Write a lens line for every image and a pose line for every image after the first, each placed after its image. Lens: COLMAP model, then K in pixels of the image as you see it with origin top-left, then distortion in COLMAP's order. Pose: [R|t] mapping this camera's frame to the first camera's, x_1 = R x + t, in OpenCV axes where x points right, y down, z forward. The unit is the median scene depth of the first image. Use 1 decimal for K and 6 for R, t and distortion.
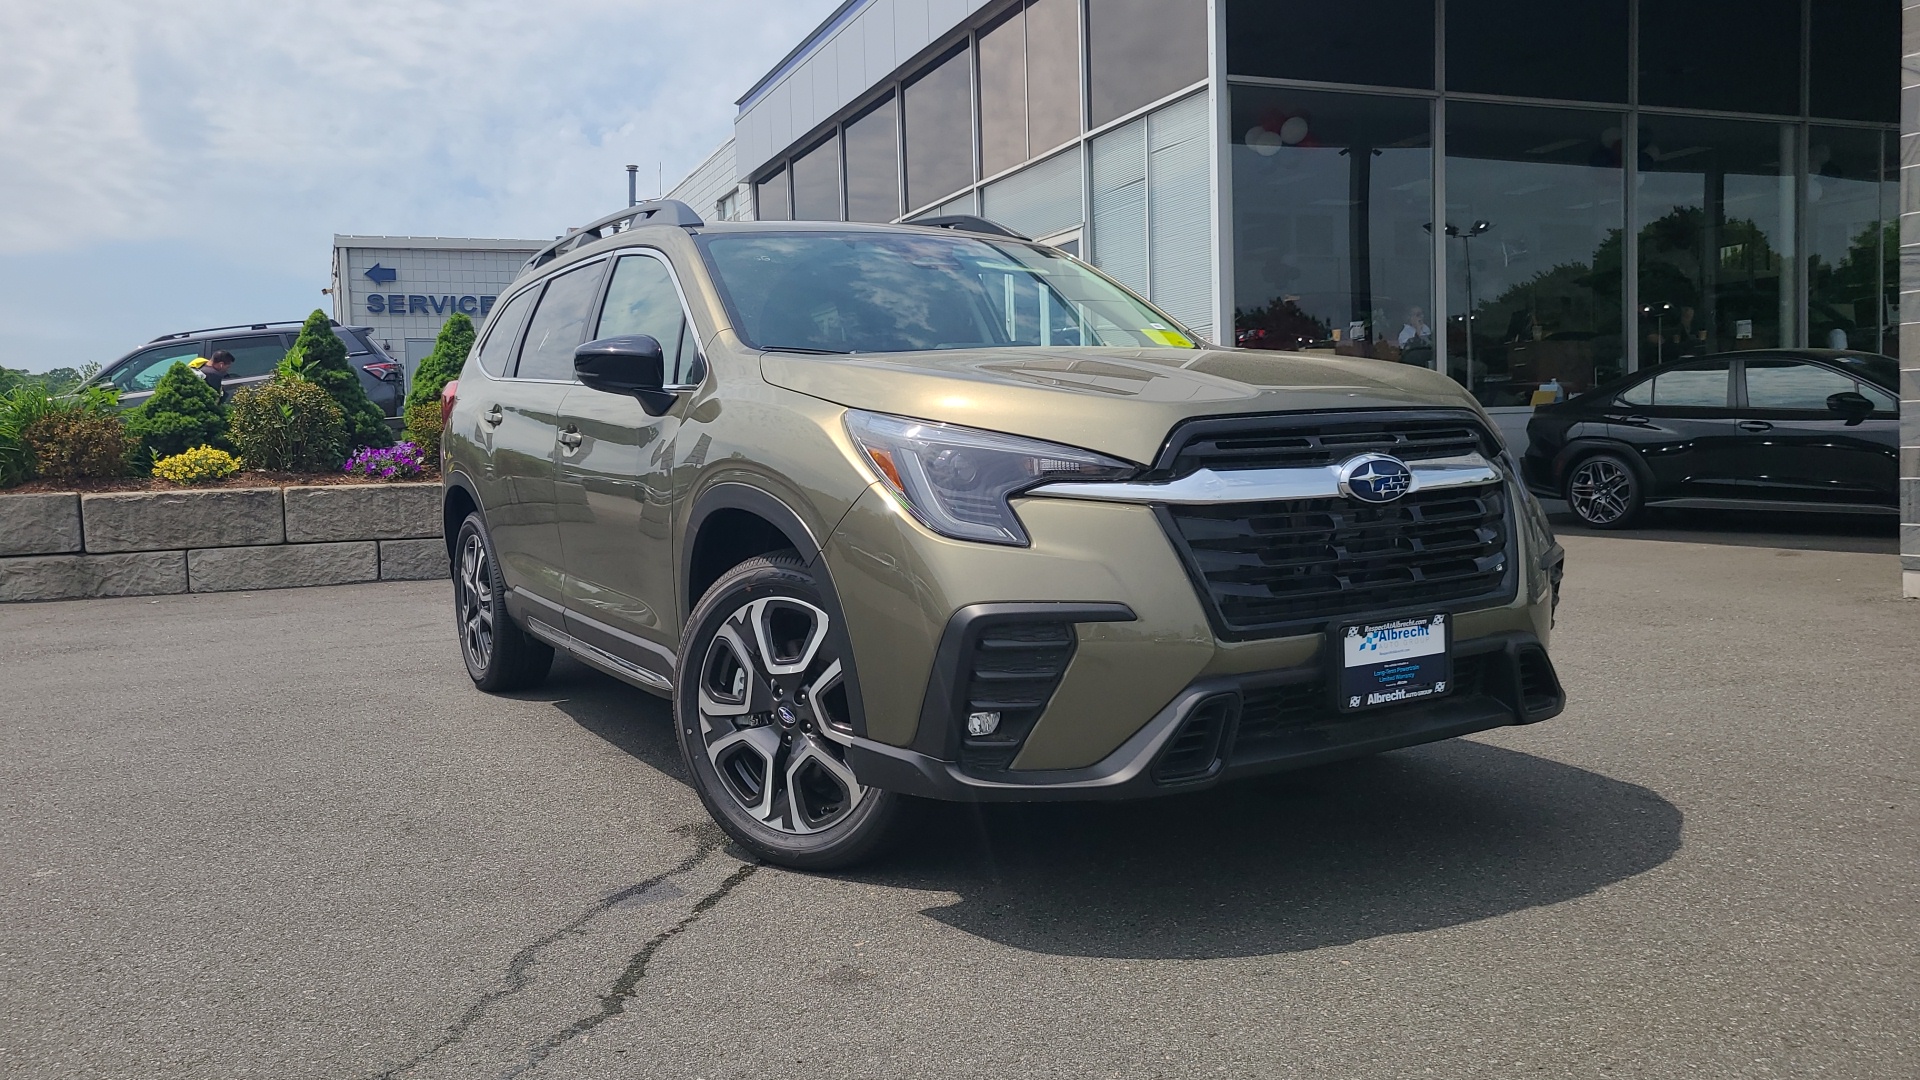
lens RADIAL K [[1437.5, 0, 930.9], [0, 1437.5, 533.2], [0, 0, 1]] dist [0.042908, -0.011515]
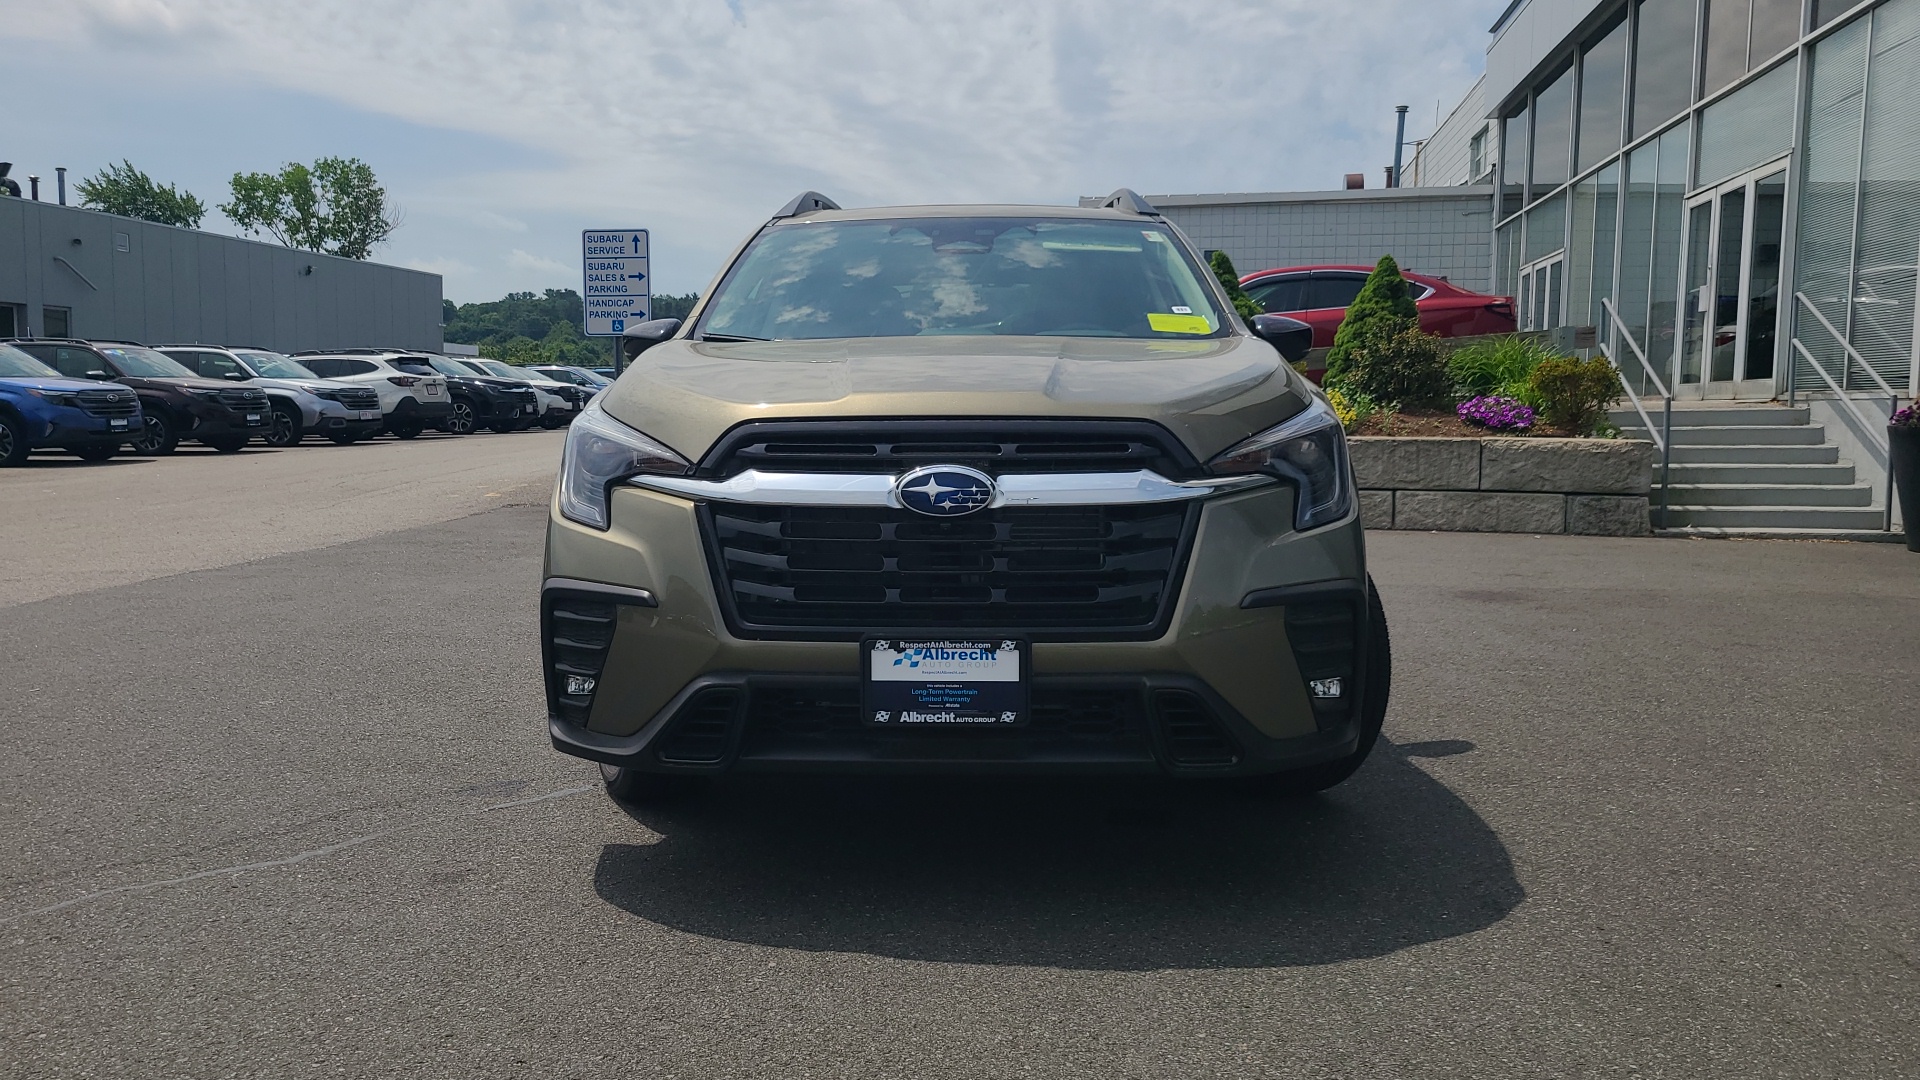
lens RADIAL K [[1437.5, 0, 927.6], [0, 1437.5, 536.3], [0, 0, 1]] dist [0.042908, -0.011515]
pose [[0.841906, 0.087379, -0.532503, 0.795893], [-0.066633, 0.996085, 0.058101, -0.061529], [0.535495, -0.013433, 0.844432, 0.184045]]
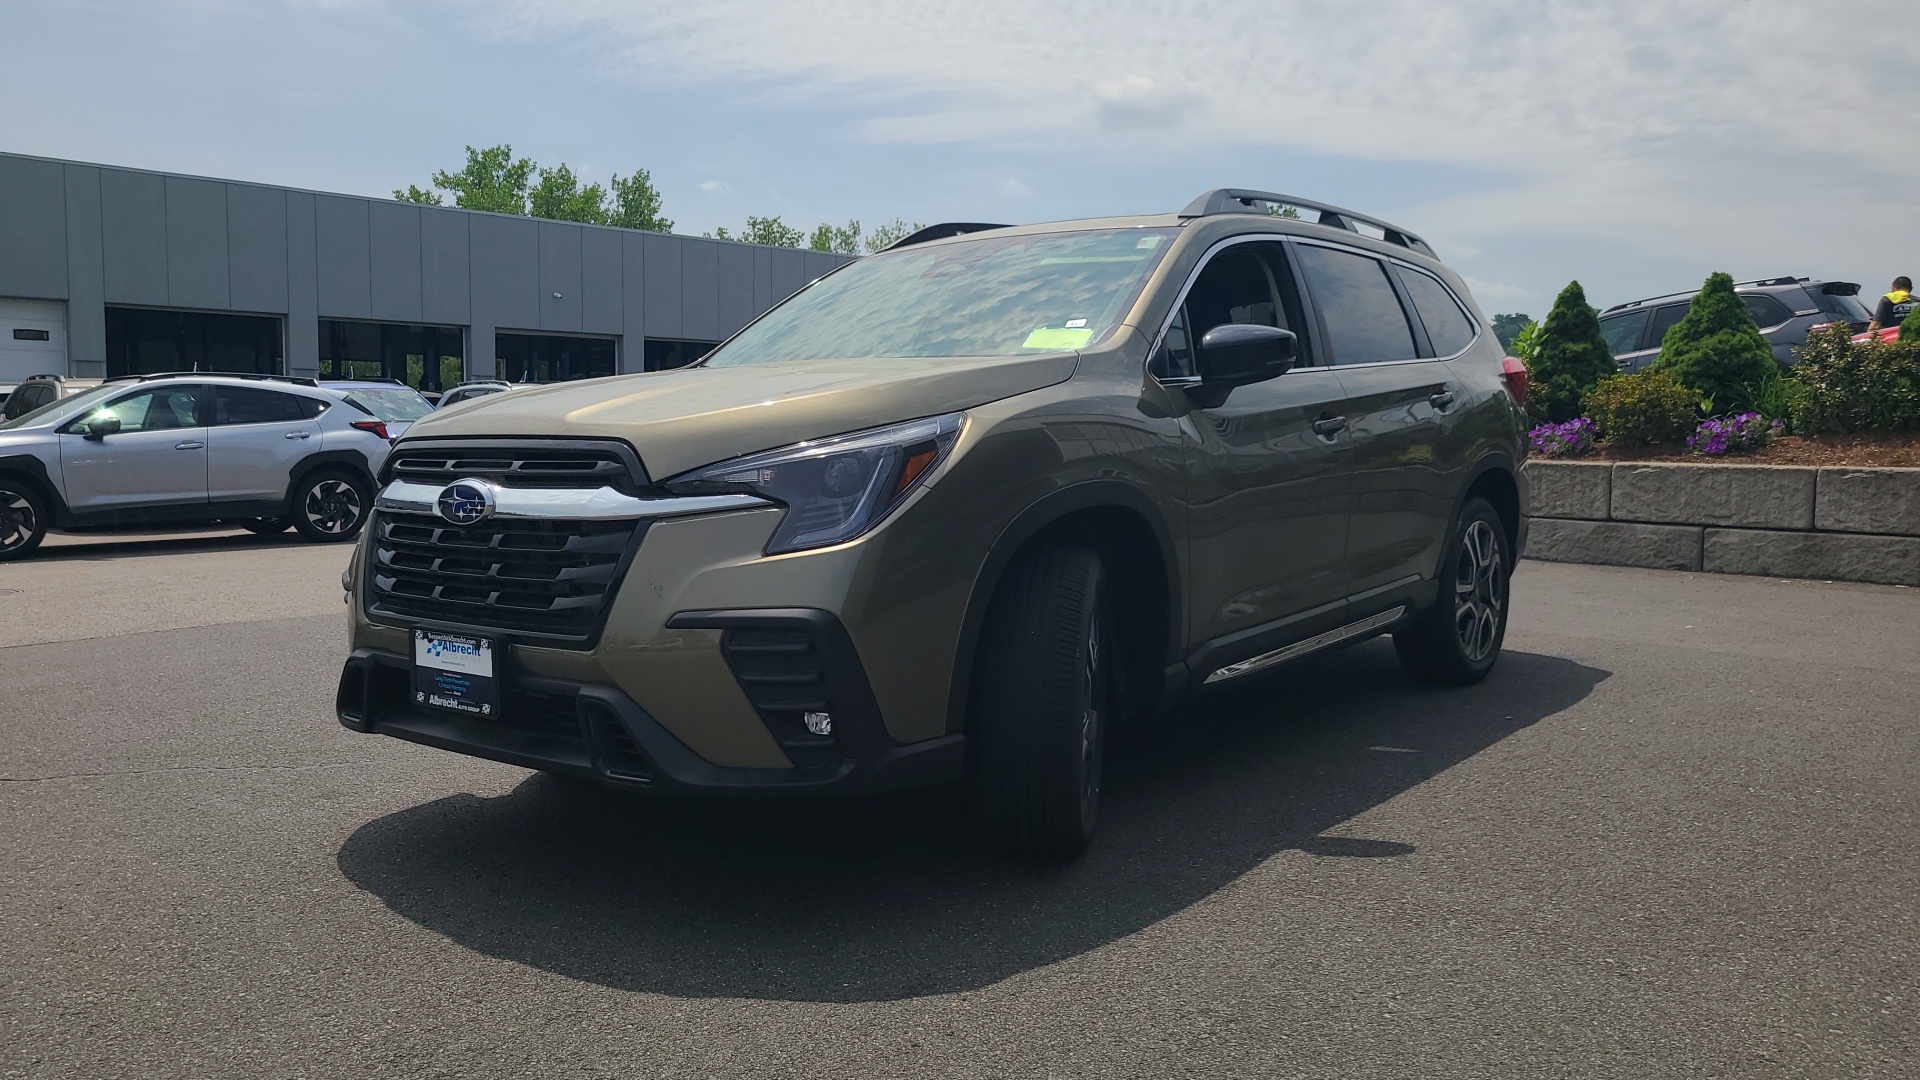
lens RADIAL K [[1437.5, 0, 929.7], [0, 1437.5, 557.9], [0, 0, 1]] dist [0.042908, -0.011515]
pose [[0.356147, 0.115785, -0.927229, 1.406913], [-0.070261, 0.992803, 0.096986, -0.122690], [0.931785, 0.030607, 0.361718, 0.919361]]
